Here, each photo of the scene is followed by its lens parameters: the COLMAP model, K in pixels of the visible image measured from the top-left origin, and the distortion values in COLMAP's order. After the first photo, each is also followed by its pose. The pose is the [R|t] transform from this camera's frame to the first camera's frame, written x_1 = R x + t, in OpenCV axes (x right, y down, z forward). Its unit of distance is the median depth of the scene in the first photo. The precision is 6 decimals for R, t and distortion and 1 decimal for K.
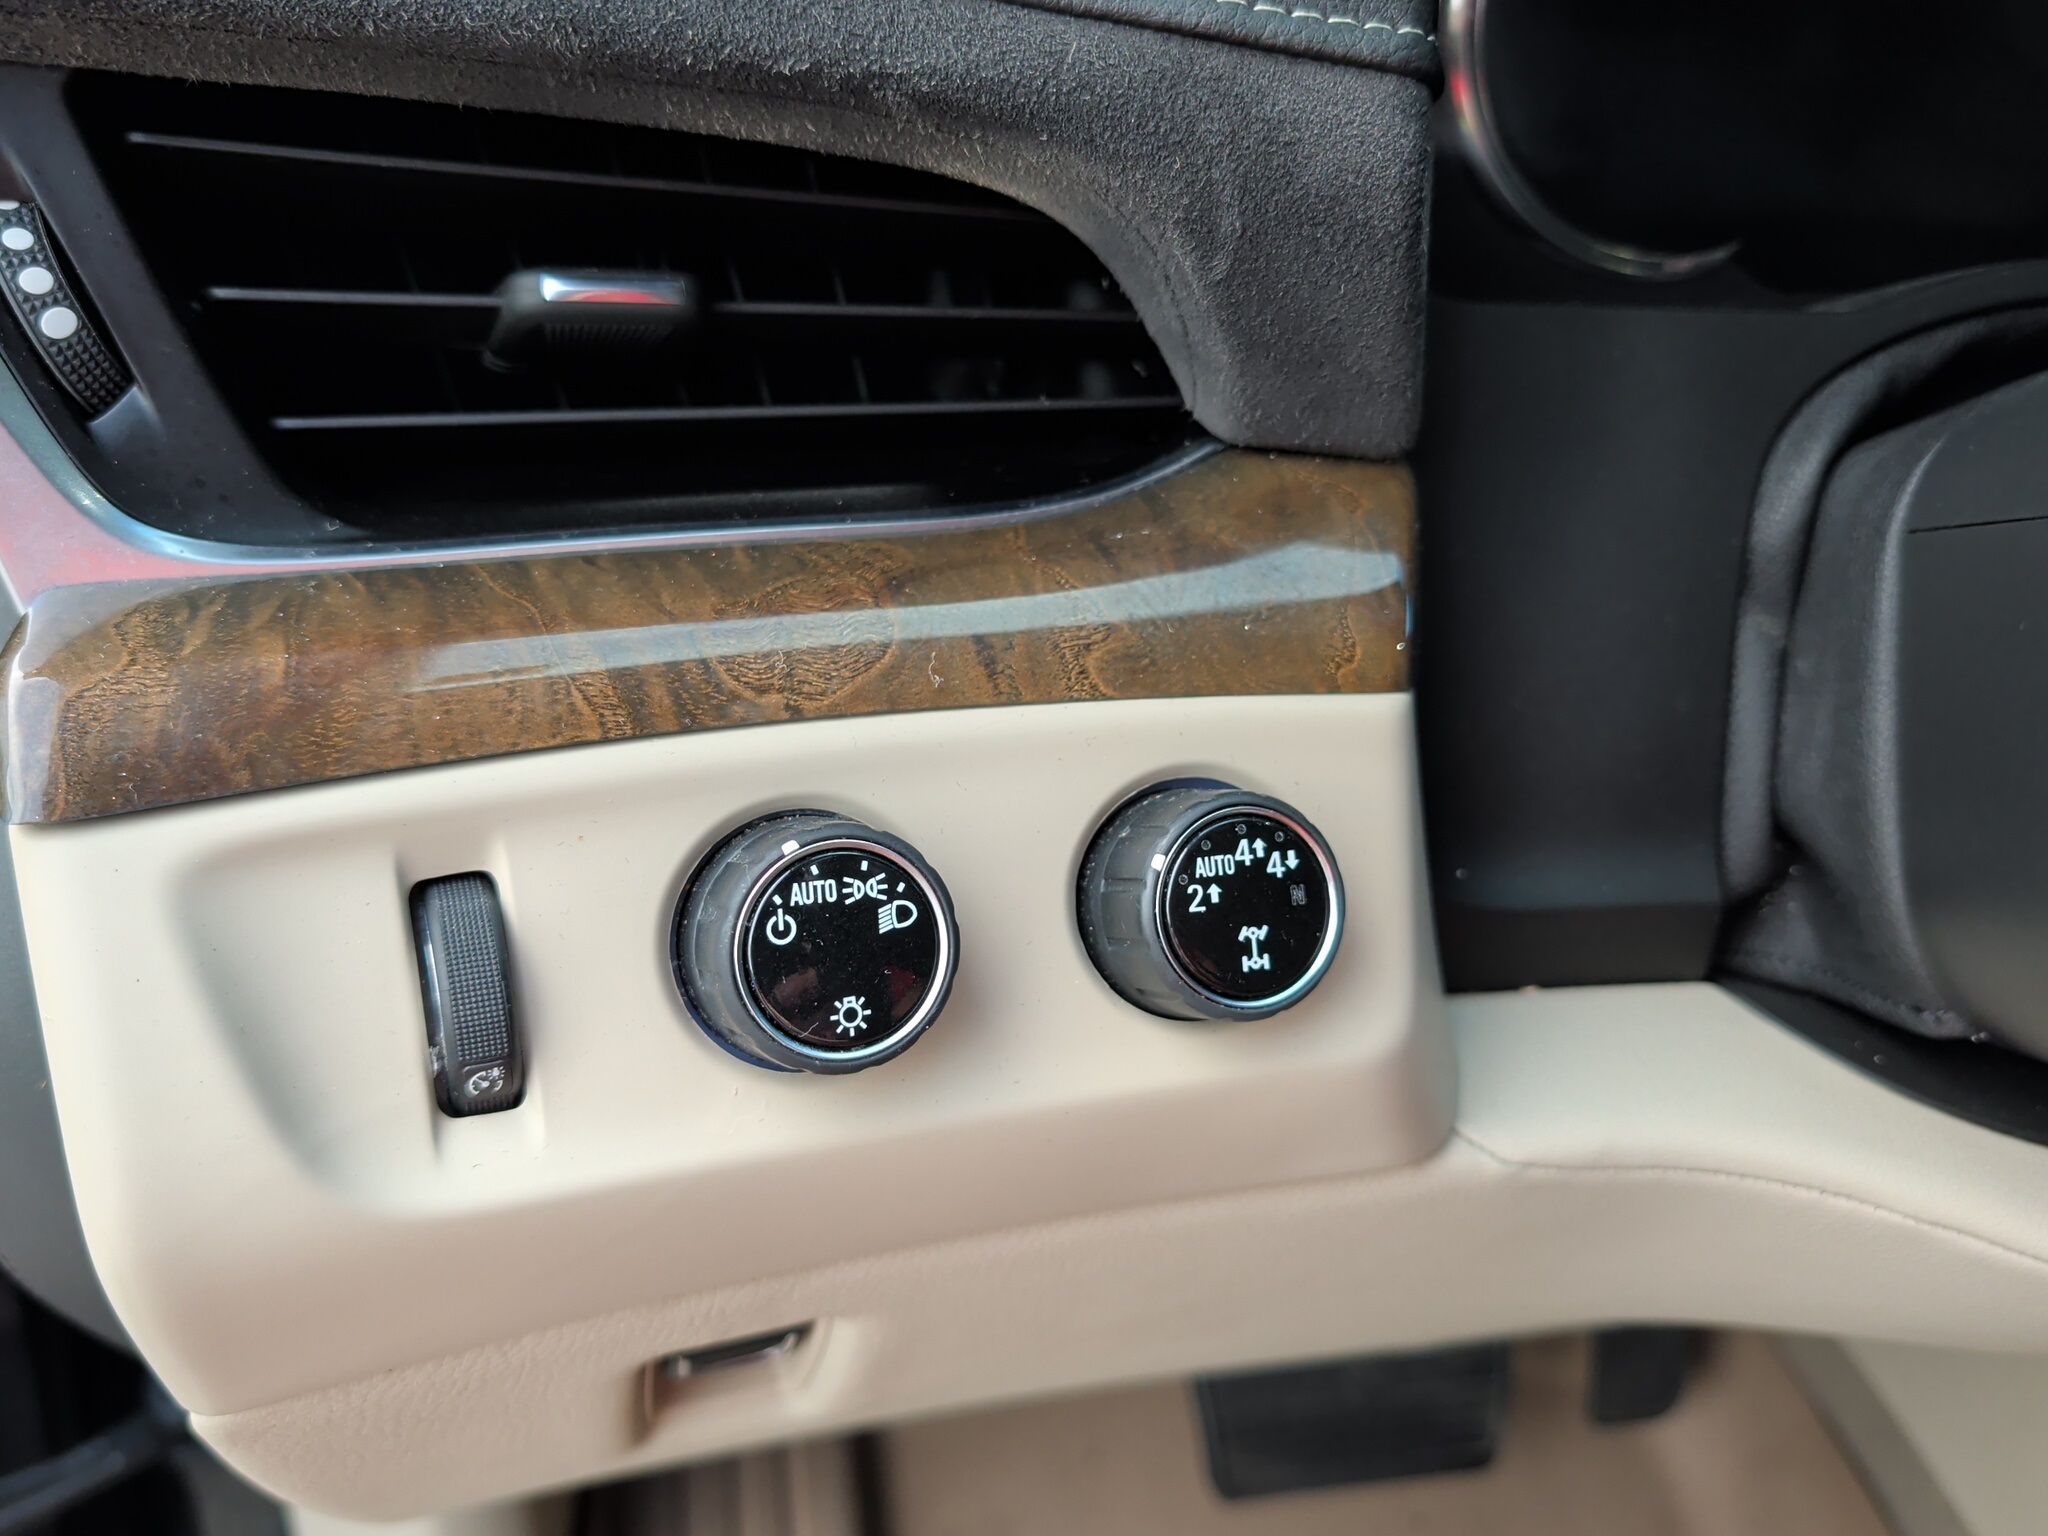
lens RADIAL K [[1719.8, 0, 1032.9], [0, 1719.8, 764.9], [0, 0, 1]] dist [-0.021954, -0.005352]
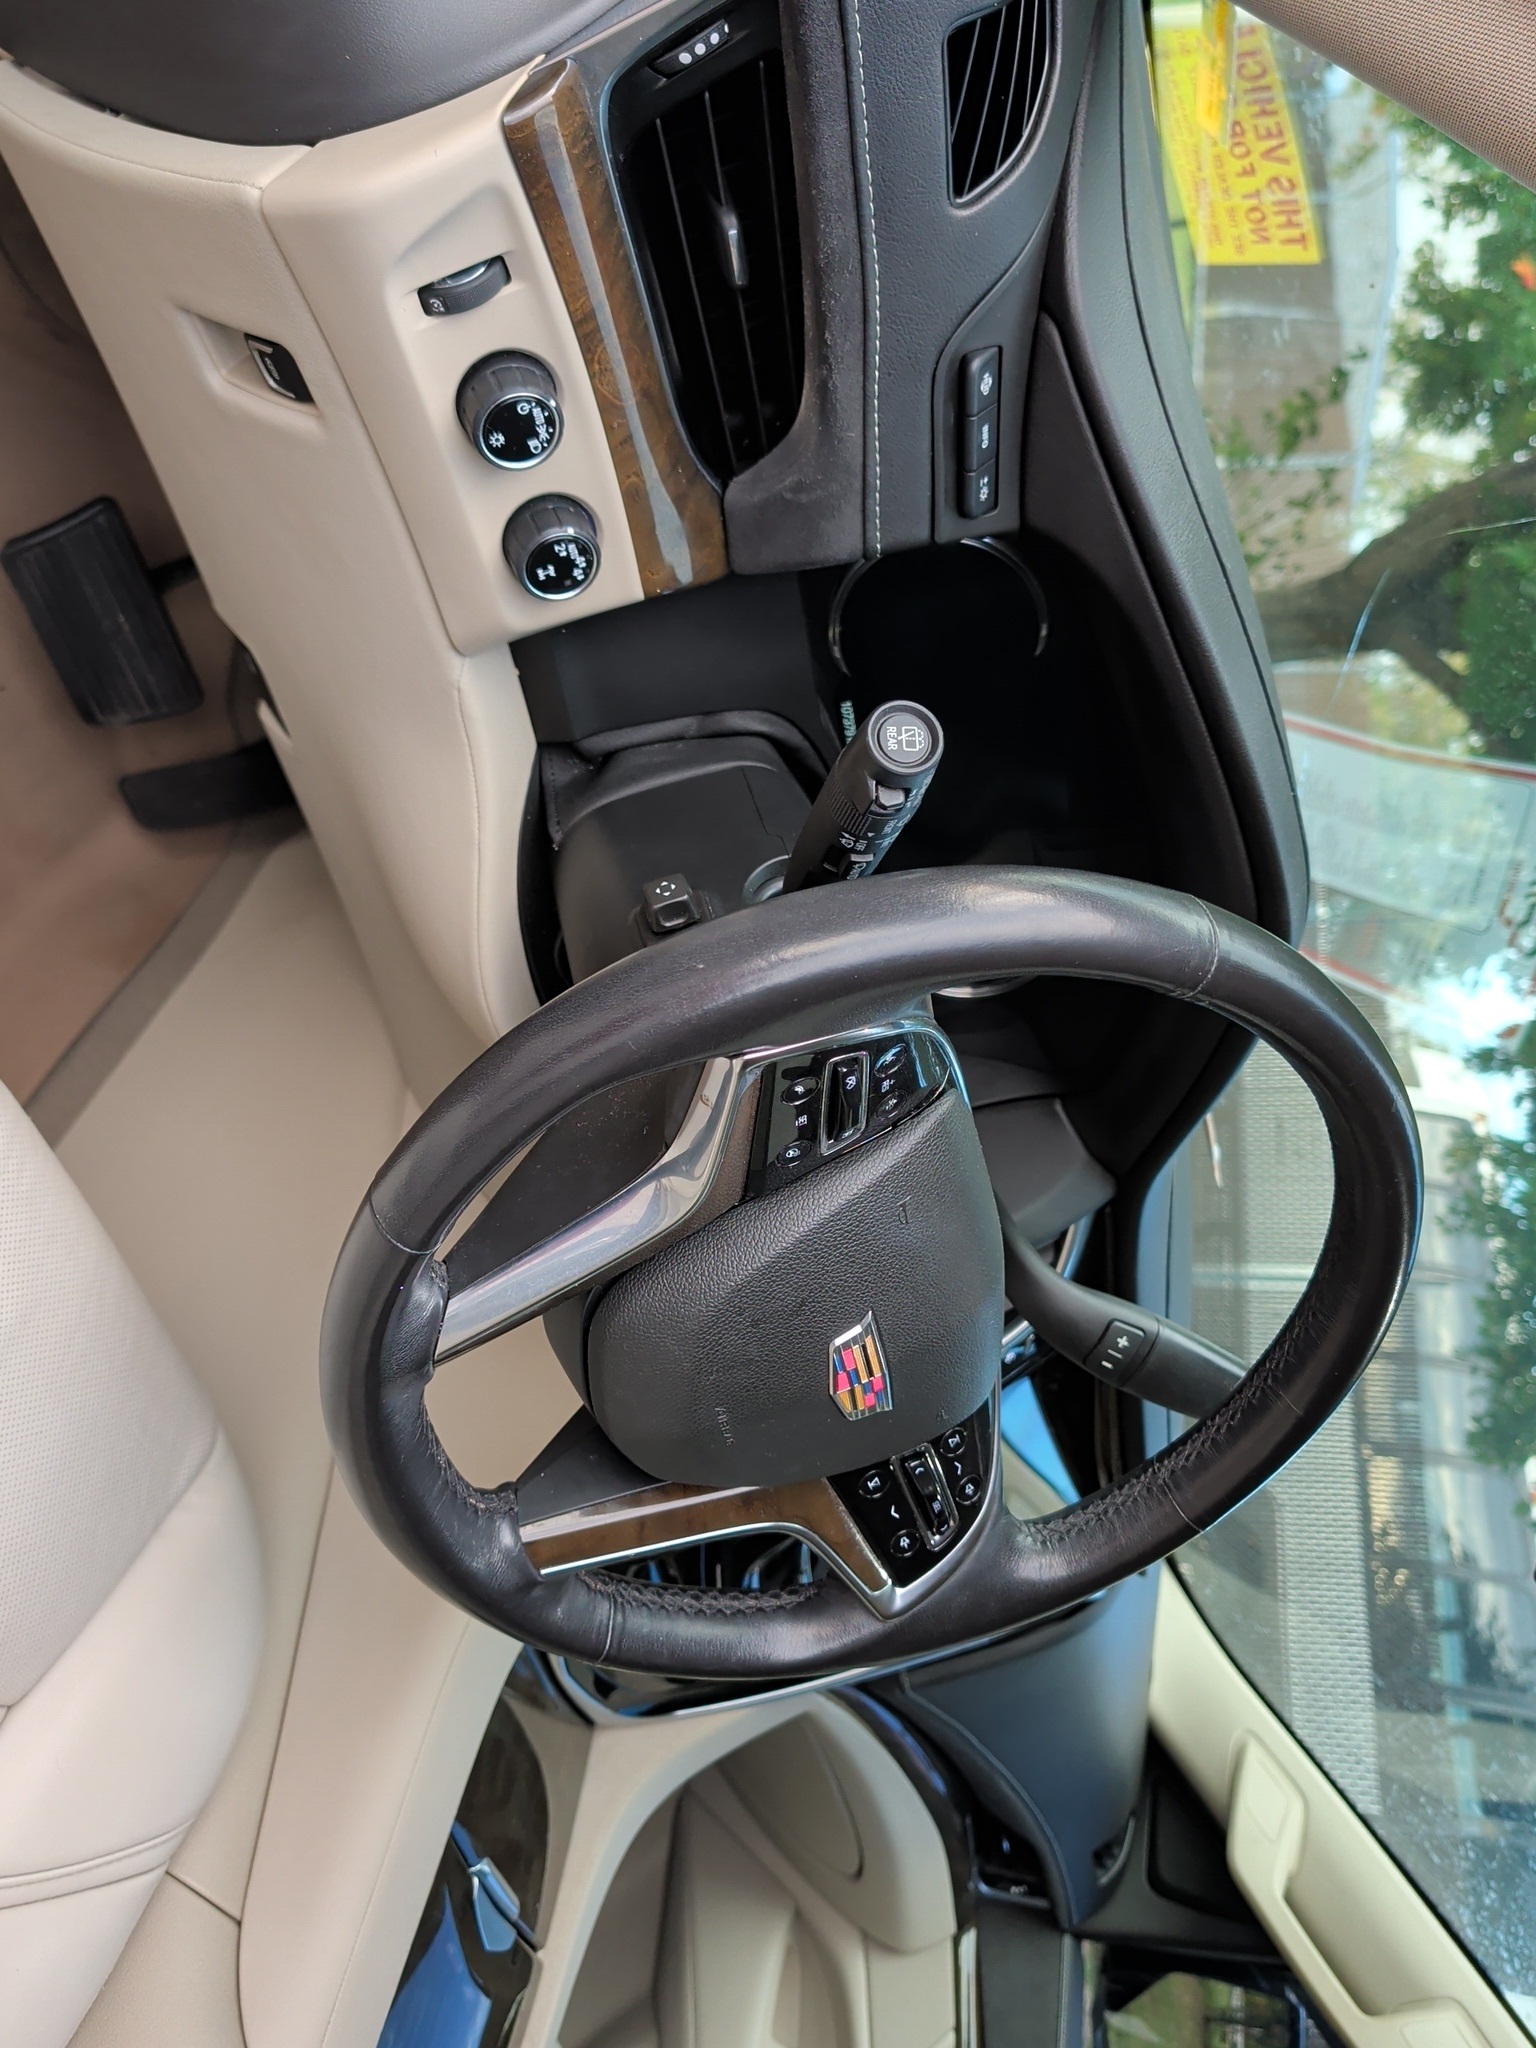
lens RADIAL K [[1719.8, 0, 779.4], [0, 1719.8, 1021.7], [0, 0, 1]] dist [-0.021954, -0.005352]
pose [[0.175752, 0.832448, 0.525492, -0.619385], [-0.952128, 0.279370, -0.124117, 0.284179], [-0.250127, -0.478522, 0.841697, -1.645074]]
